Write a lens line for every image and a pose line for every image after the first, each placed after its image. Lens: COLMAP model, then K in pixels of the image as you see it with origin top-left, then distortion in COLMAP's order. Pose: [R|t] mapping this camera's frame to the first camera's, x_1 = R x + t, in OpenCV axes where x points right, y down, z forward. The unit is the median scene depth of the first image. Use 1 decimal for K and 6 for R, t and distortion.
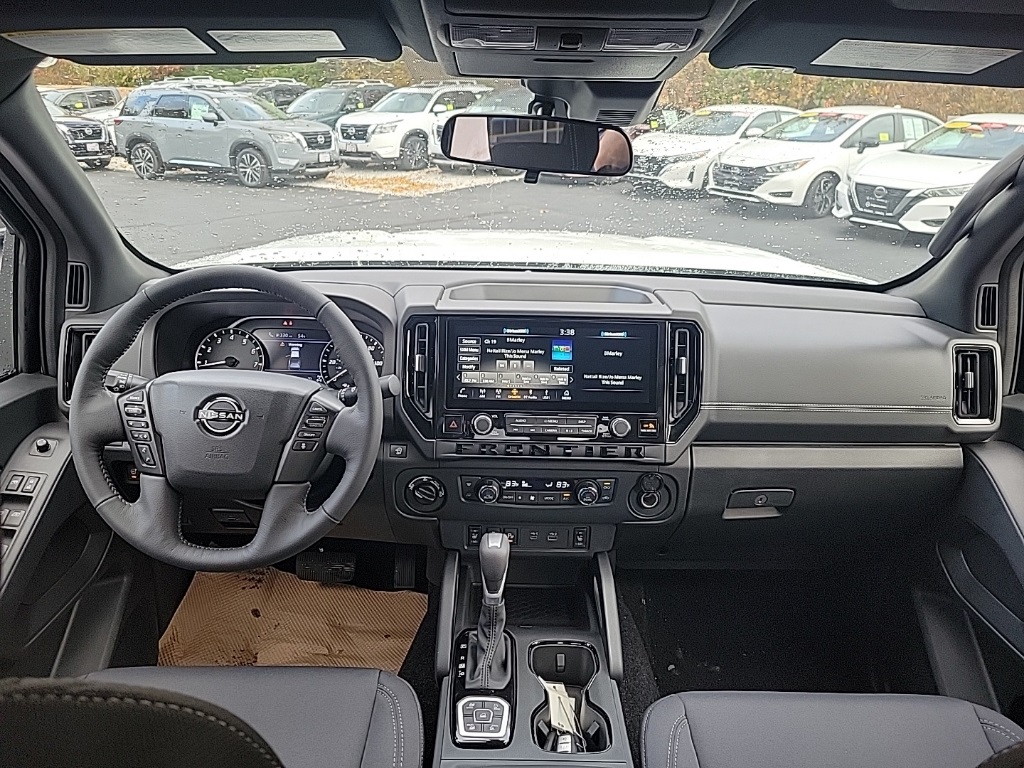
lens RADIAL K [[778.3, 0, 513.6], [0, 778.3, 375.5], [0, 0, 1]] dist [0.030225, -0.003417]
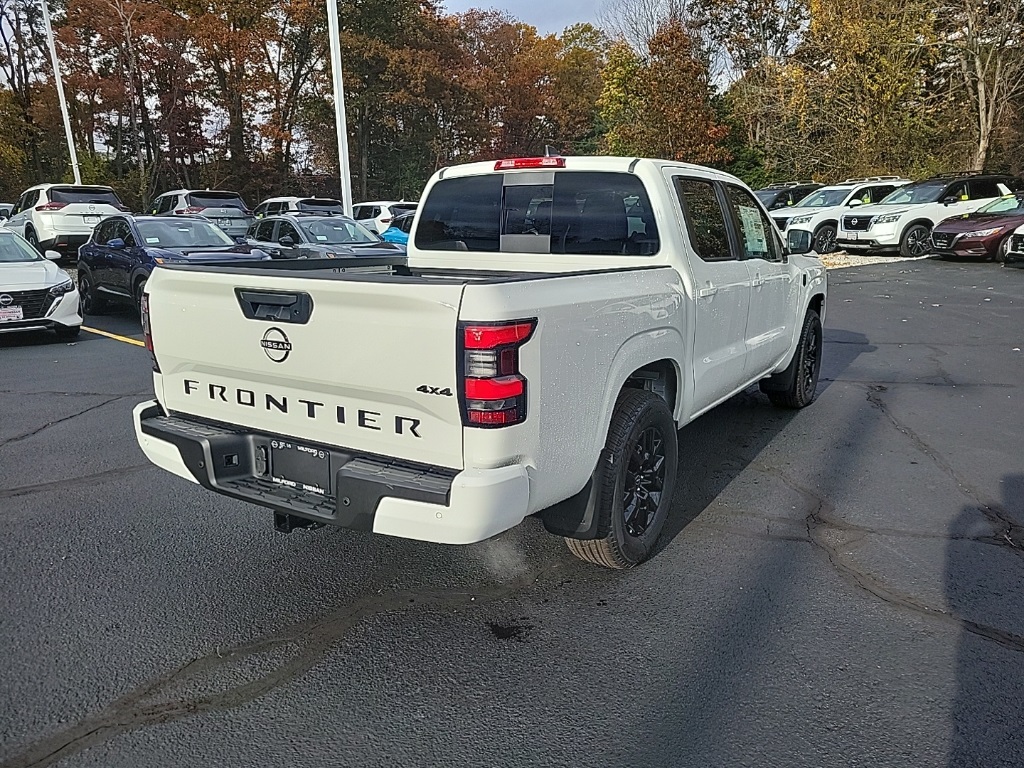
lens RADIAL K [[770.0, 0, 510.5], [0, 770.0, 389.8], [0, 0, 1]] dist [0.028097, 0.001813]
pose [[0.839521, 0.095751, -0.534824, 1.615127], [-0.149574, 0.987044, -0.058075, 1.080296], [0.522334, 0.128751, 0.842966, -2.868475]]
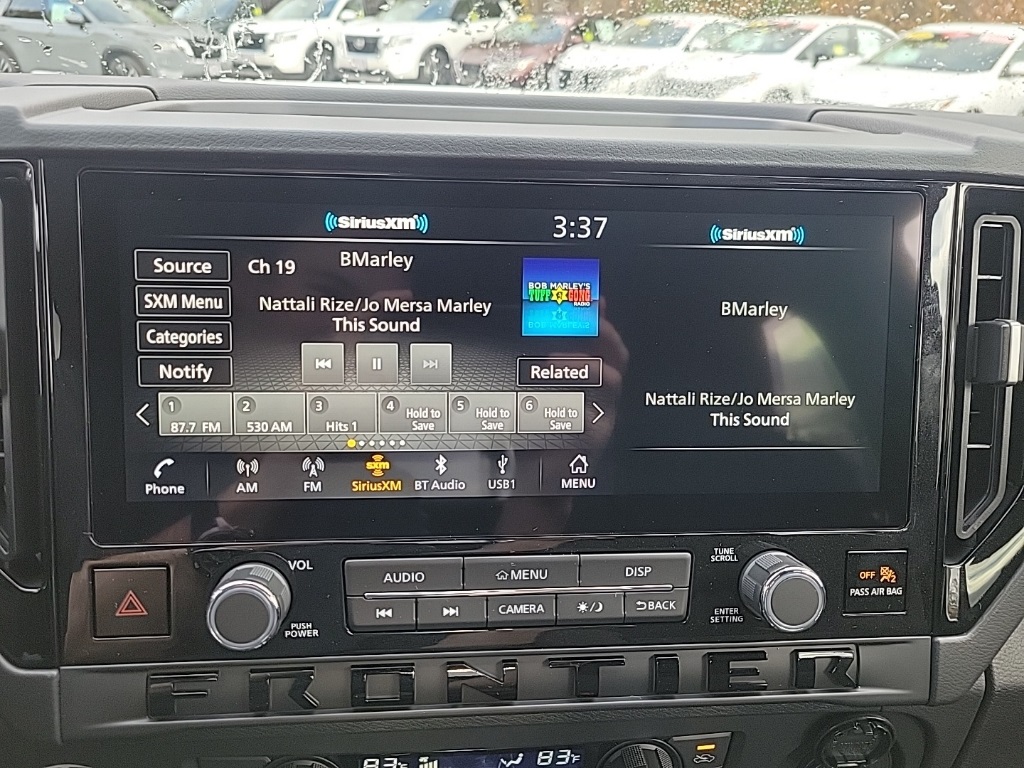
lens RADIAL K [[791.0, 0, 508.0], [0, 791.0, 388.3], [0, 0, 1]] dist [0.029488, -0.017279]
pose [[0.996197, -0.020427, 0.084696, 0.020225], [0.012615, 0.995701, 0.091764, -0.024780], [-0.086207, -0.090347, 0.992172, 0.670064]]
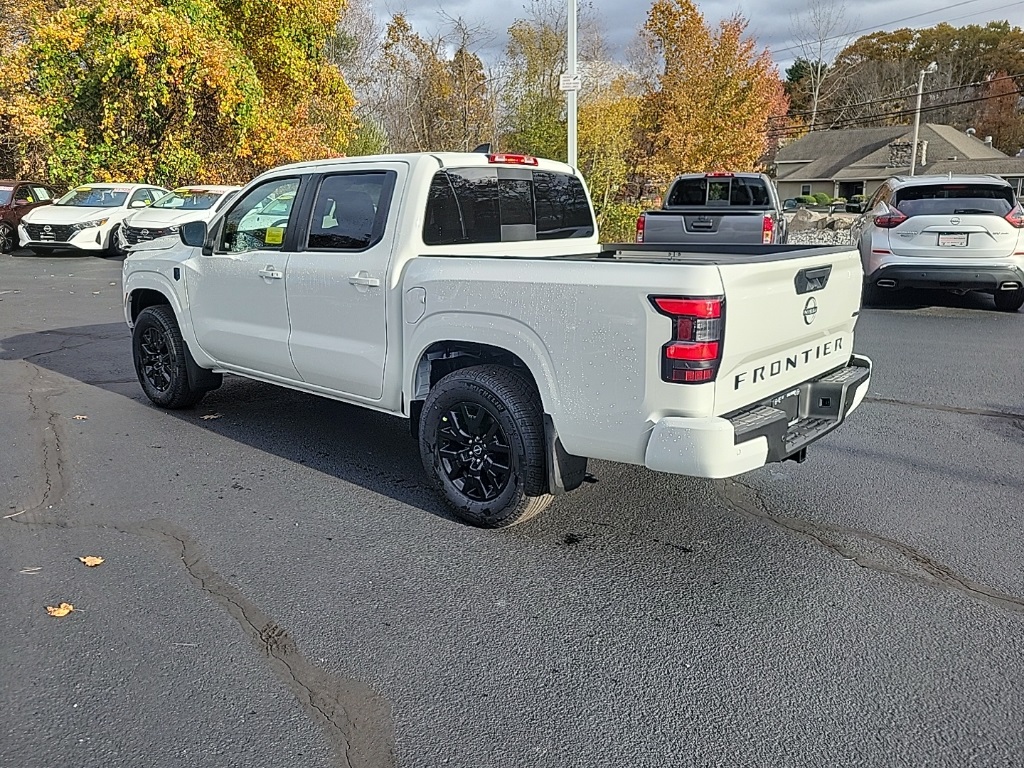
lens RADIAL K [[773.1, 0, 506.8], [0, 773.1, 382.4], [0, 0, 1]] dist [0.035574, -0.012509]
pose [[0.672145, -0.189973, 0.715633, -2.420246], [0.247177, 0.968648, 0.024982, 0.862417], [-0.697943, 0.160097, 0.698029, -2.555698]]
